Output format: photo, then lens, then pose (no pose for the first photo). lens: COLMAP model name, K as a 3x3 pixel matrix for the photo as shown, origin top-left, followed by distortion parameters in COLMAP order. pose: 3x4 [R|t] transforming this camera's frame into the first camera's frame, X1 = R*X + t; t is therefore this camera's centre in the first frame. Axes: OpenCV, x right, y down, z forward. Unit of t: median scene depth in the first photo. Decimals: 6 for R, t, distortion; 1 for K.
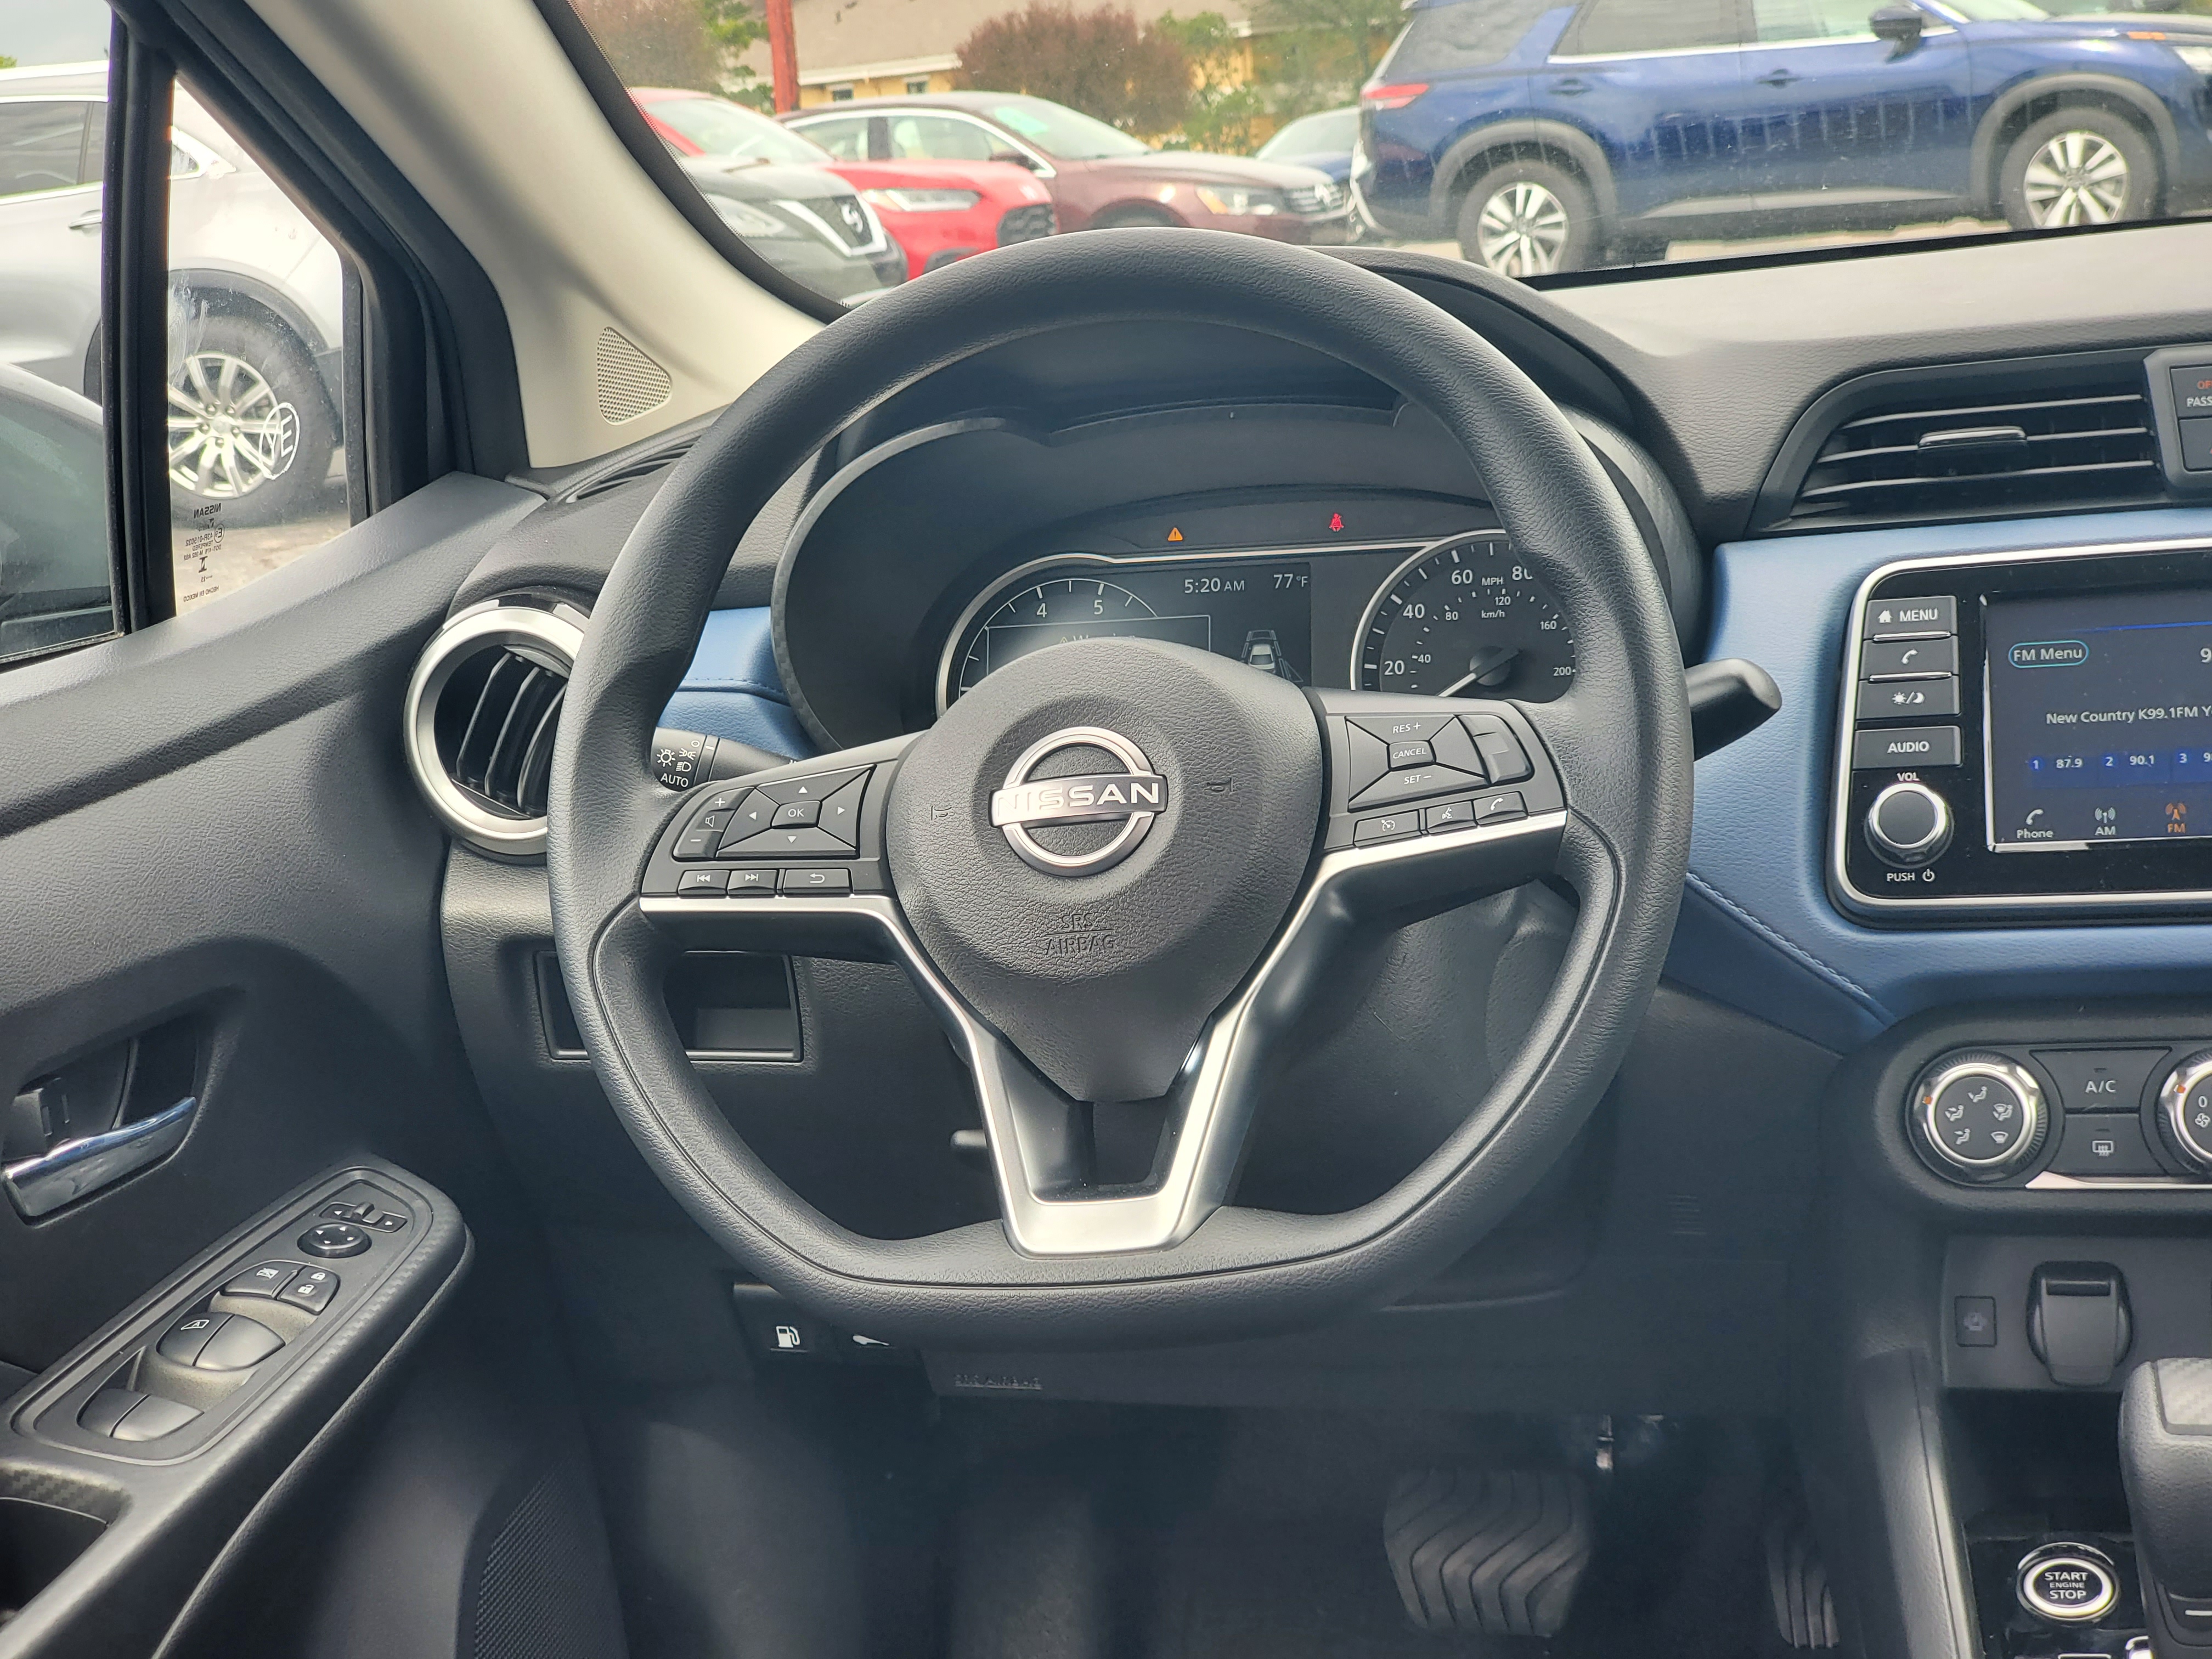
lens RADIAL K [[3281.3, 0, 1063.5], [0, 3281.3, 893.3], [0, 0, 1]] dist [0.076877, 0.000000]
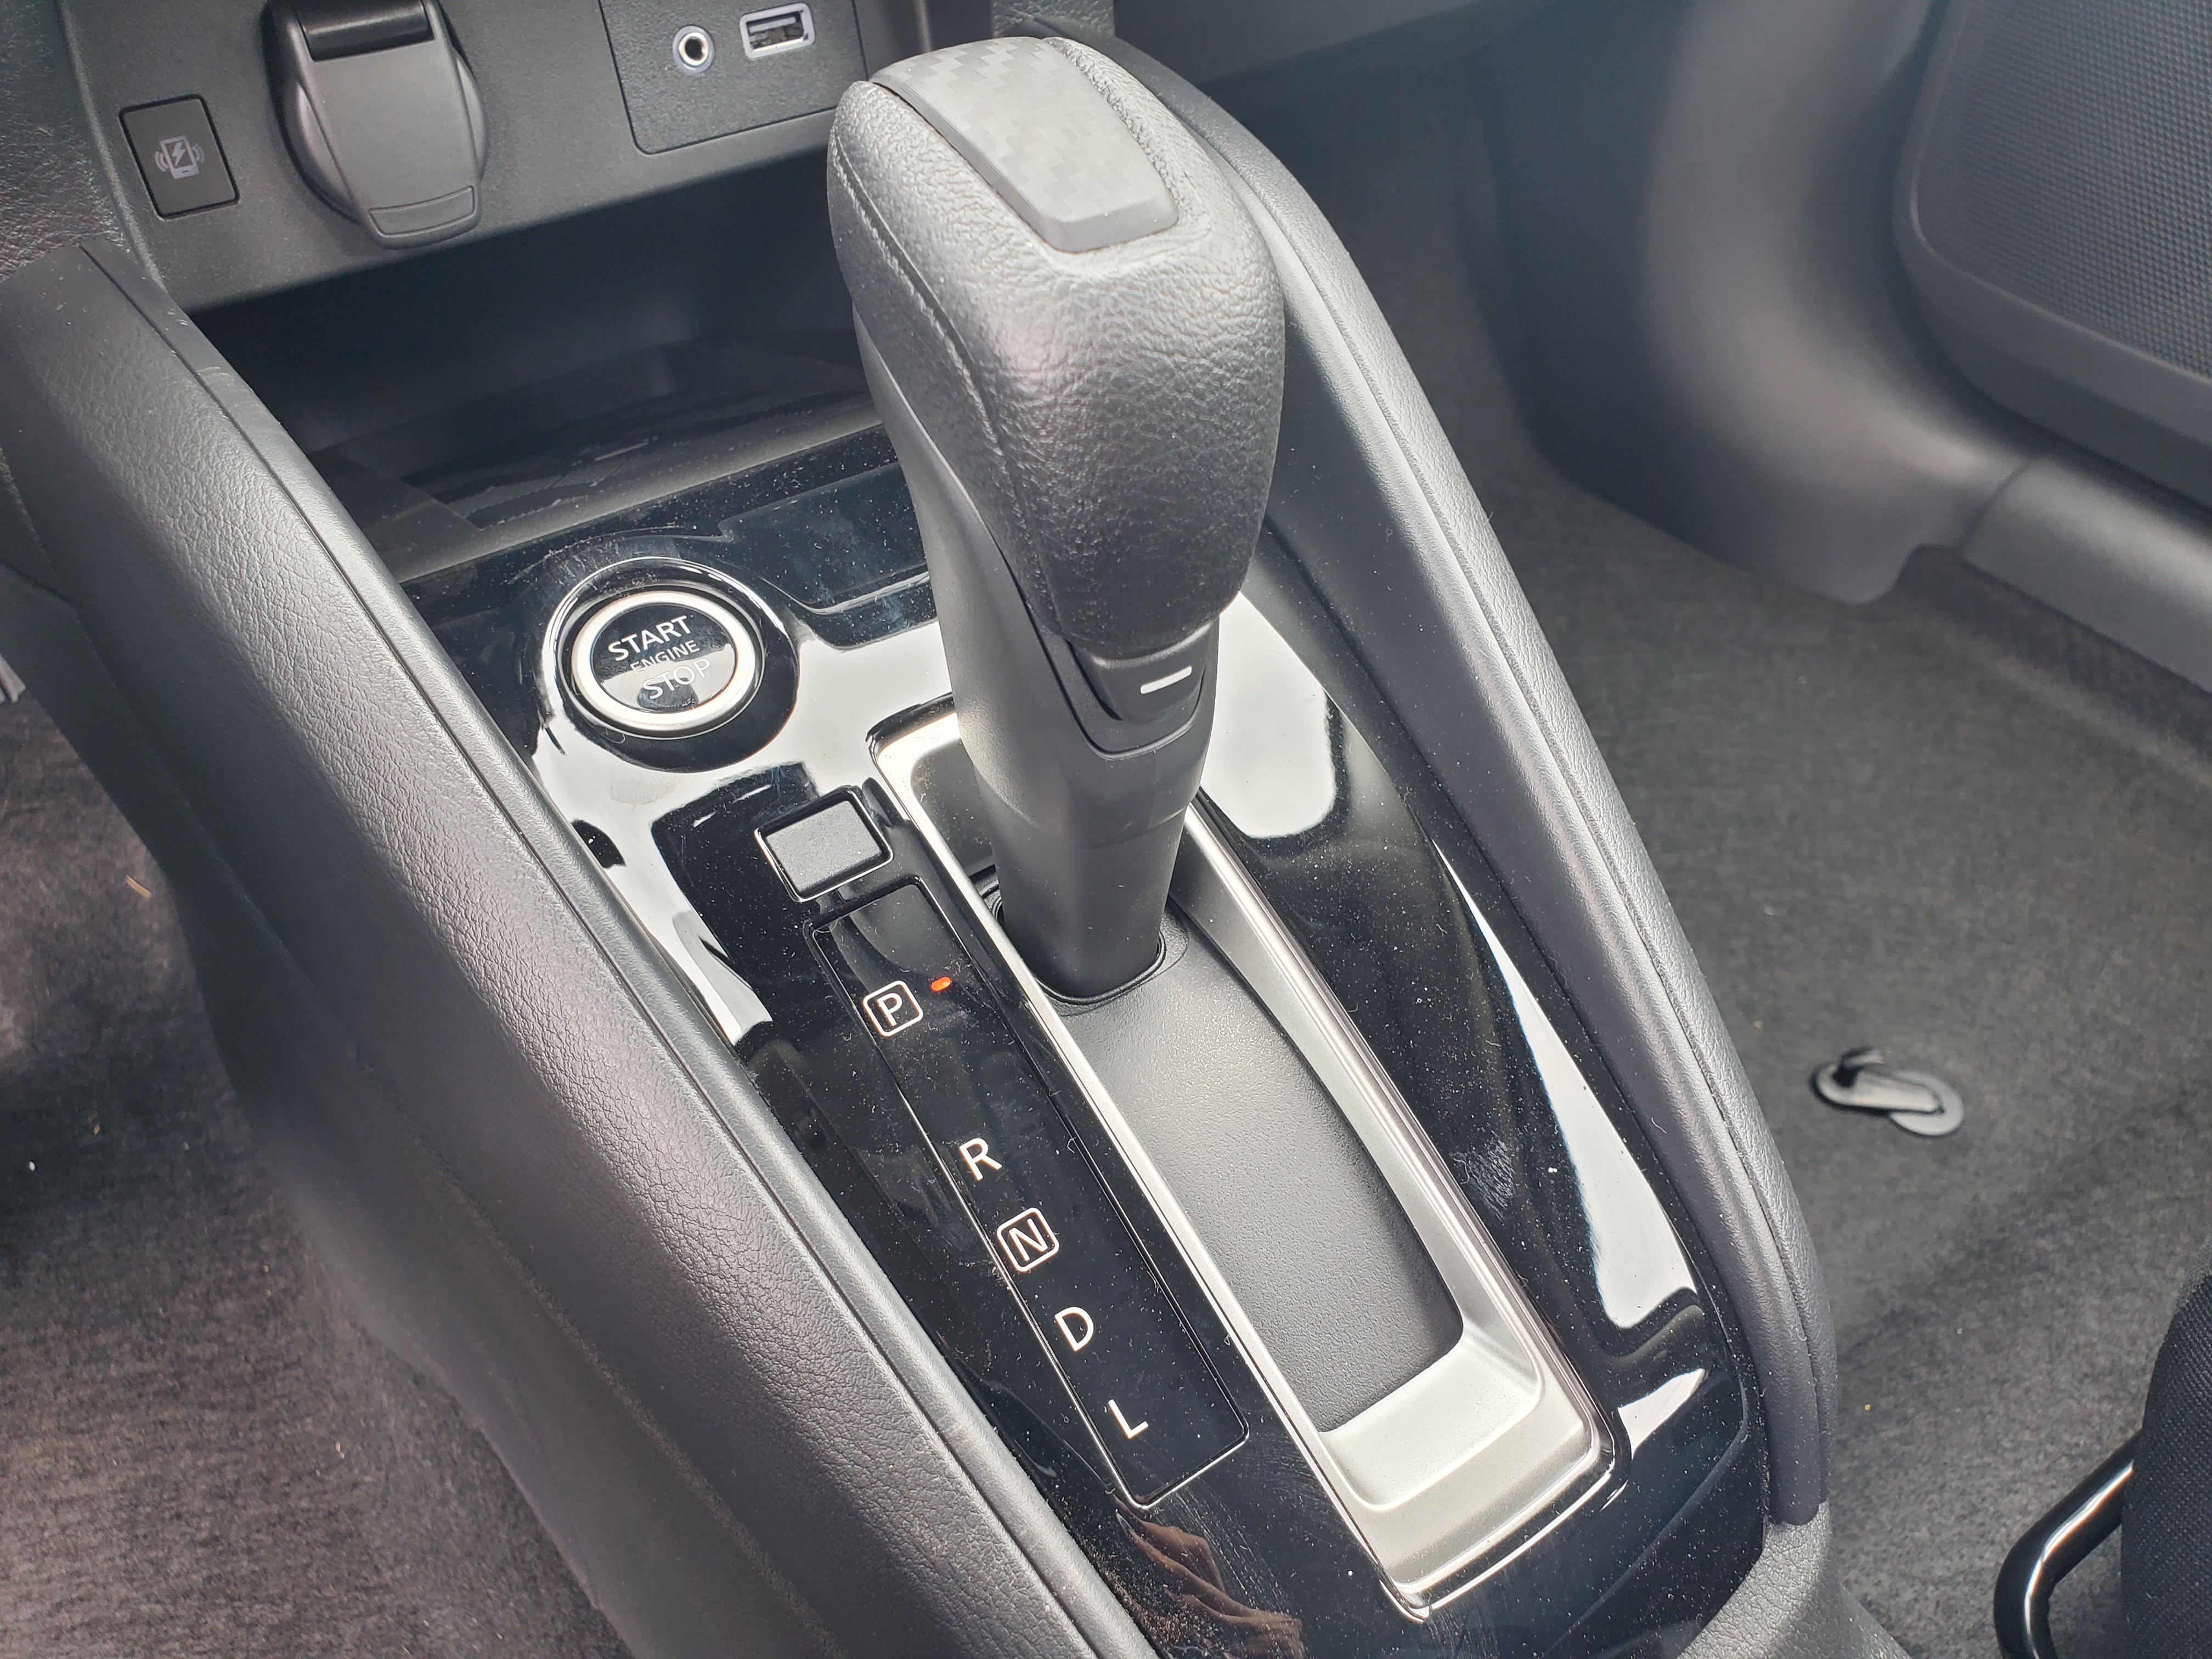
lens RADIAL K [[1754.8, 0, 1092.7], [0, 1754.8, 821.2], [0, 0, 1]] dist [0.034549, -0.036049]
pose [[0.637293, -0.438582, 0.633643, 0.166901], [0.112553, 0.866406, 0.486491, 0.110230], [-0.762358, -0.238719, 0.601518, 0.771092]]
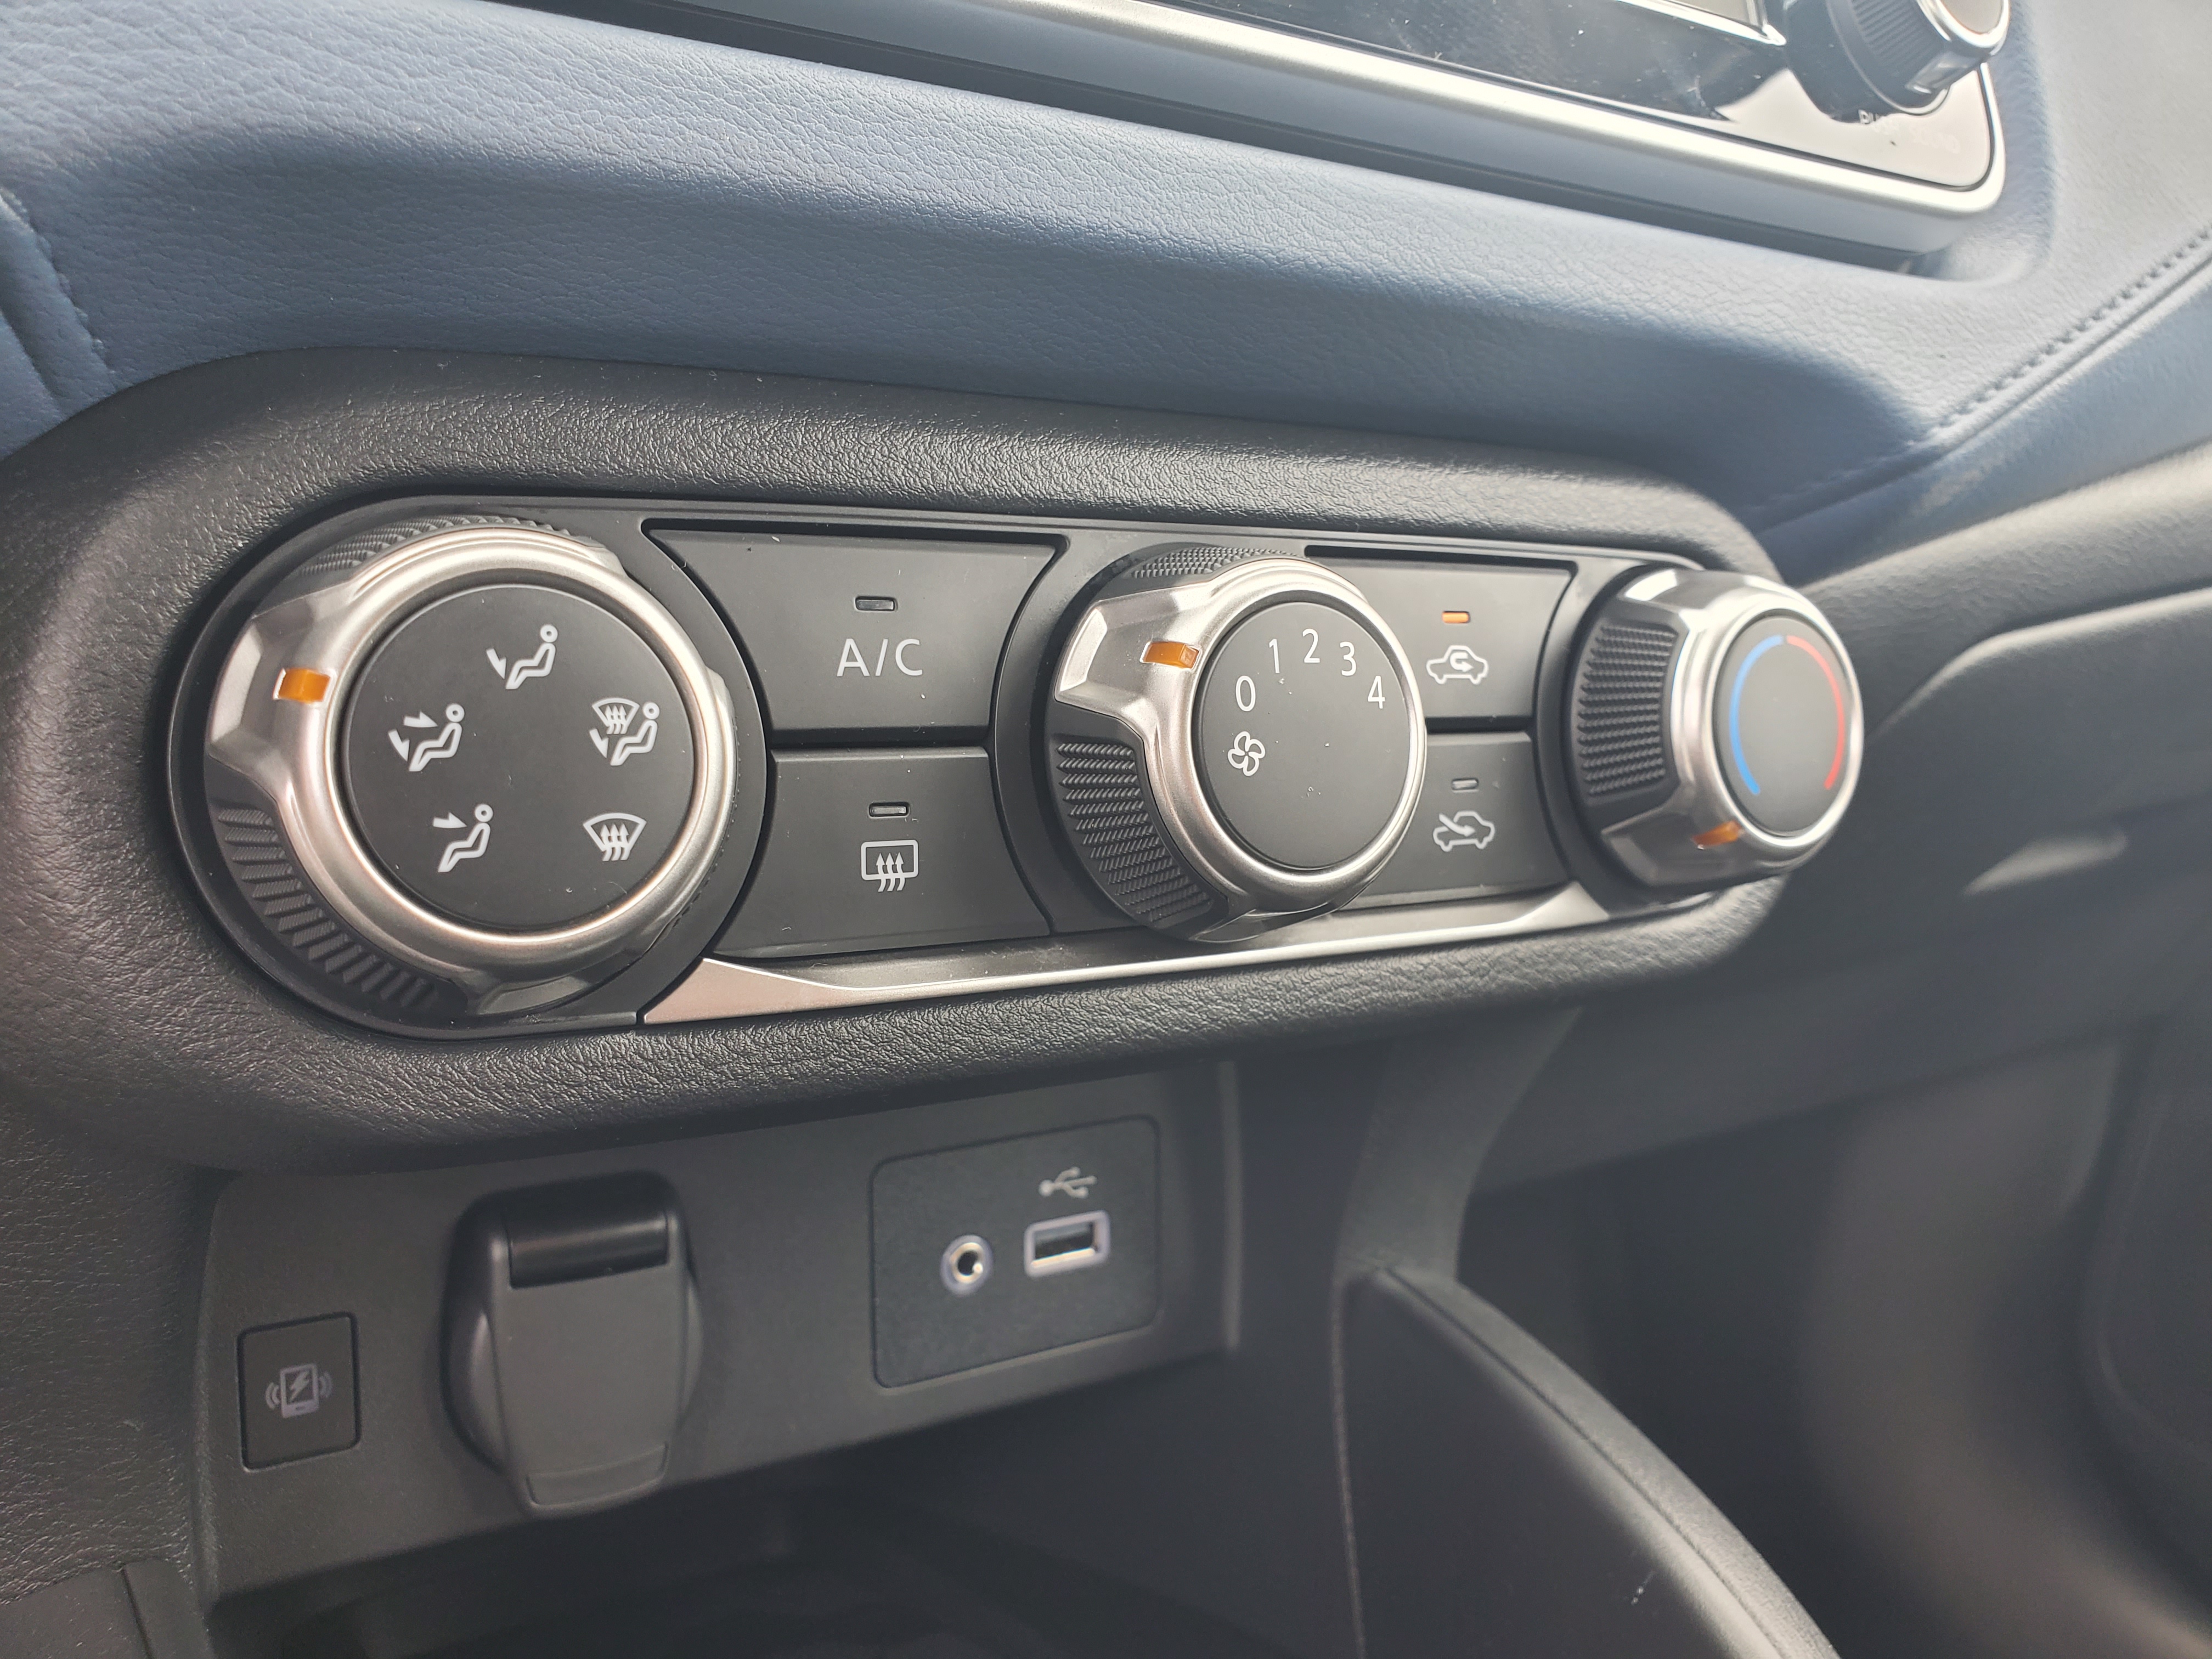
lens RADIAL K [[1754.8, 0, 1027.6], [0, 1754.8, 797.1], [0, 0, 1]] dist [0.034549, -0.036049]
pose [[0.684559, -0.008148, 0.728912, 0.205268], [-0.007044, 0.999817, 0.017792, 0.067033], [-0.728923, -0.017315, 0.684377, 0.869023]]
